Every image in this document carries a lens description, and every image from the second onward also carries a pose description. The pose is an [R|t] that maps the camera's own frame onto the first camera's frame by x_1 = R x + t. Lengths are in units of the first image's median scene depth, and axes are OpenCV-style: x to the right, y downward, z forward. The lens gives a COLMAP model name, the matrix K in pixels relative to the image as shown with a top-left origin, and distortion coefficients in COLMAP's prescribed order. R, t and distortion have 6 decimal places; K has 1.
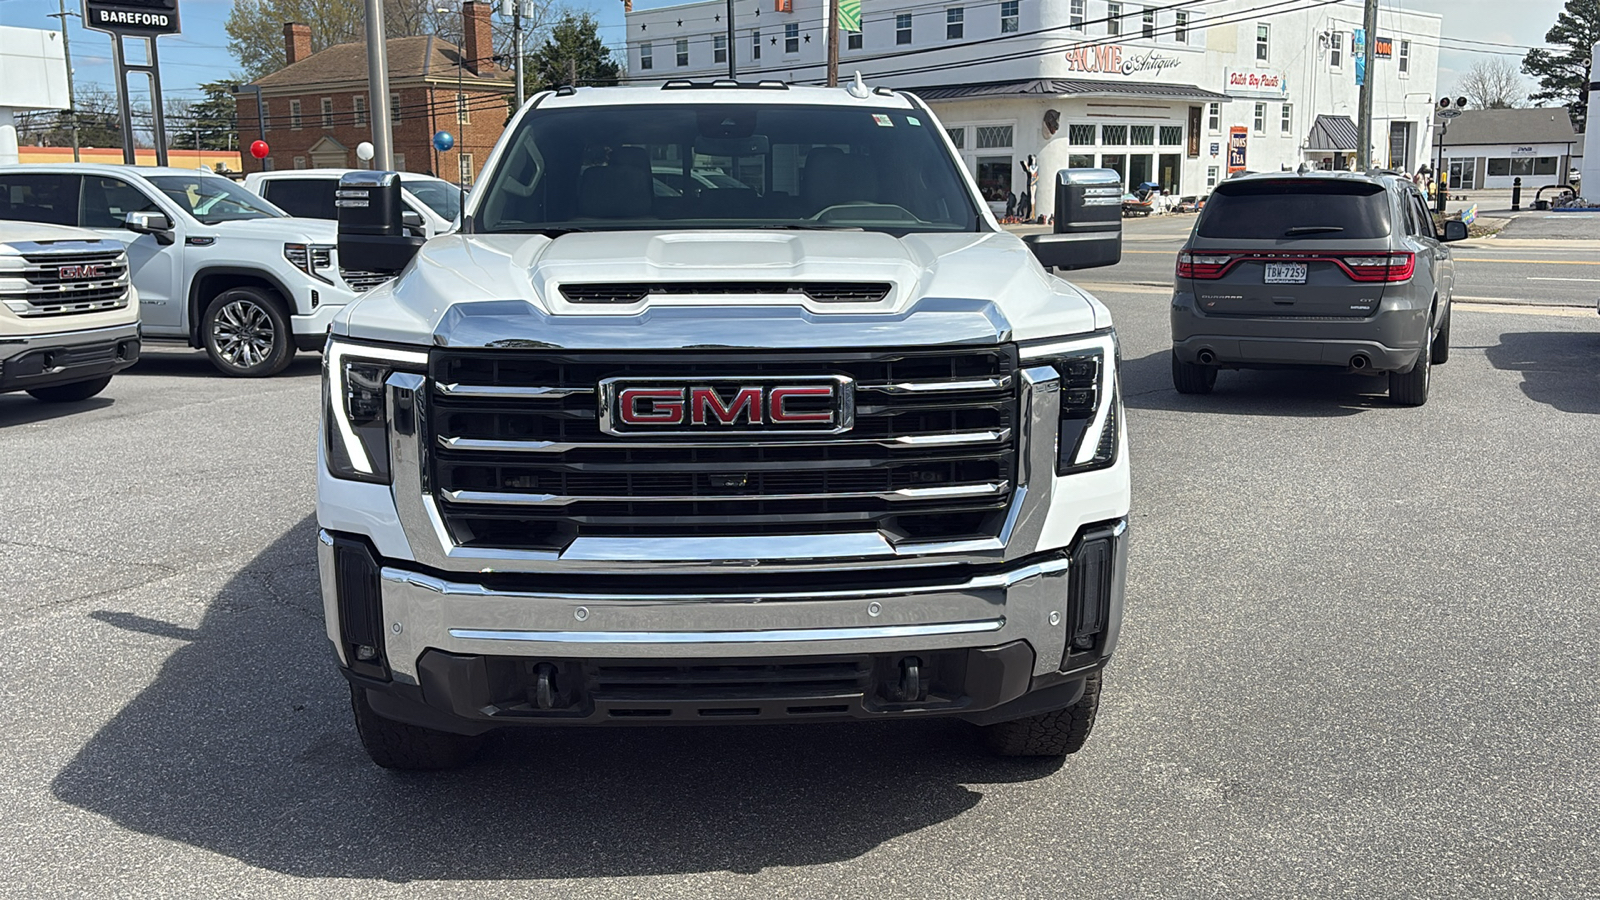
lens RADIAL K [[1480.3, 0, 789.1], [0, 1480.3, 457.2], [0, 0, 1]] dist [0.026298, 0.000000]
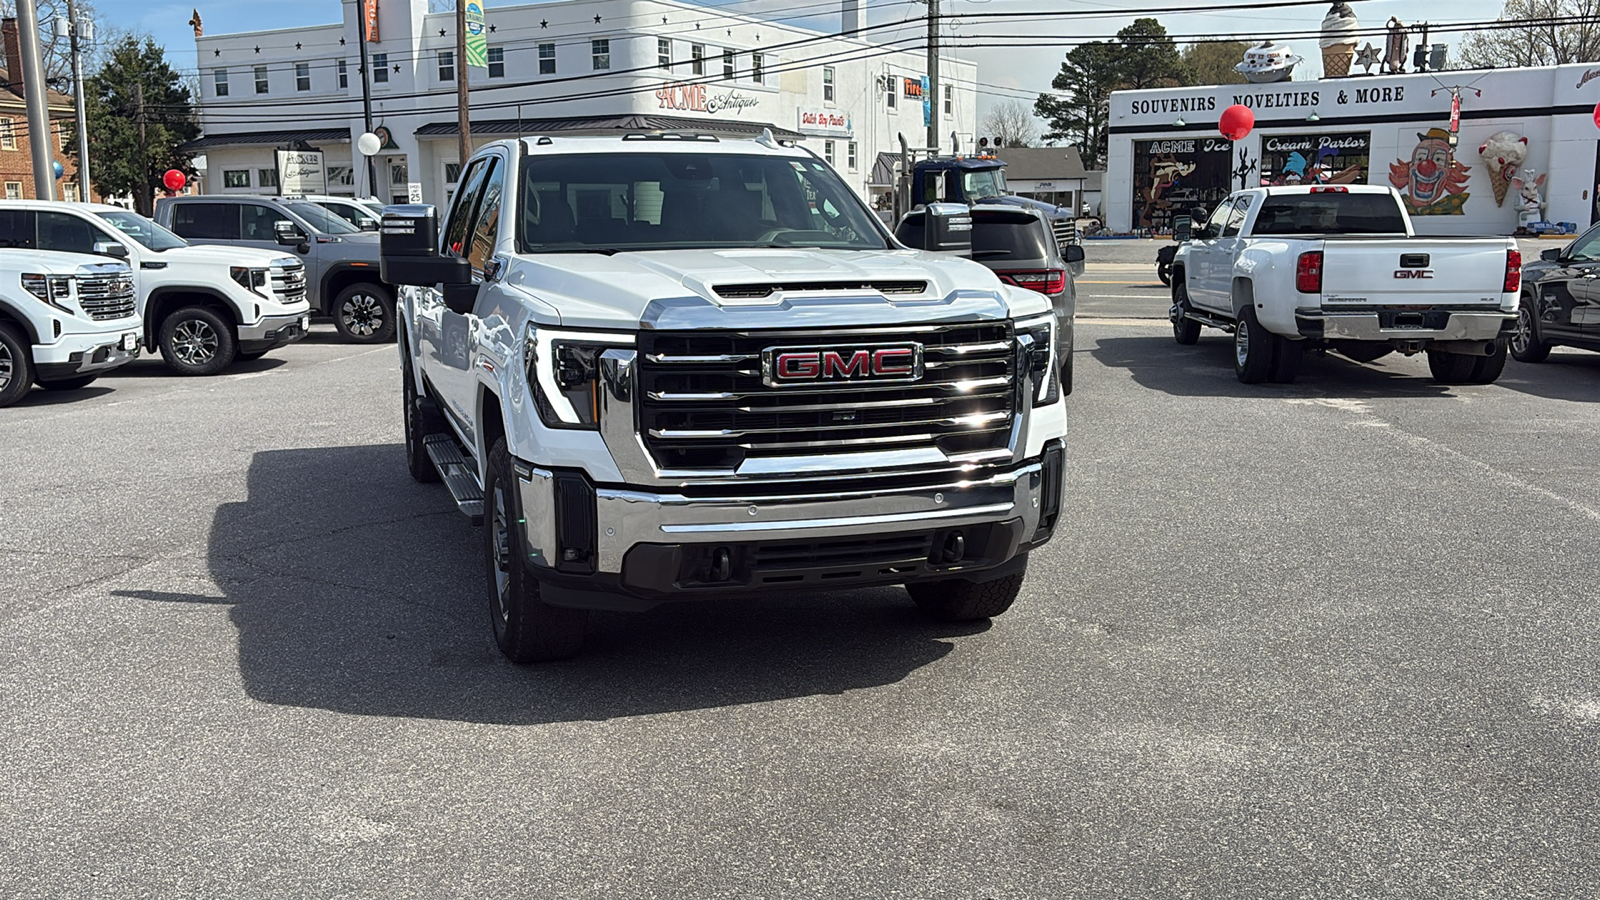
lens RADIAL K [[1483.7, 0, 746.7], [0, 1483.7, 459.7], [0, 0, 1]] dist [0.026822, 0.000000]
pose [[0.965808, -0.043562, 0.255572, -0.165690], [0.048377, 0.998750, -0.012583, 0.023874], [-0.254704, 0.024516, 0.966708, -0.129843]]
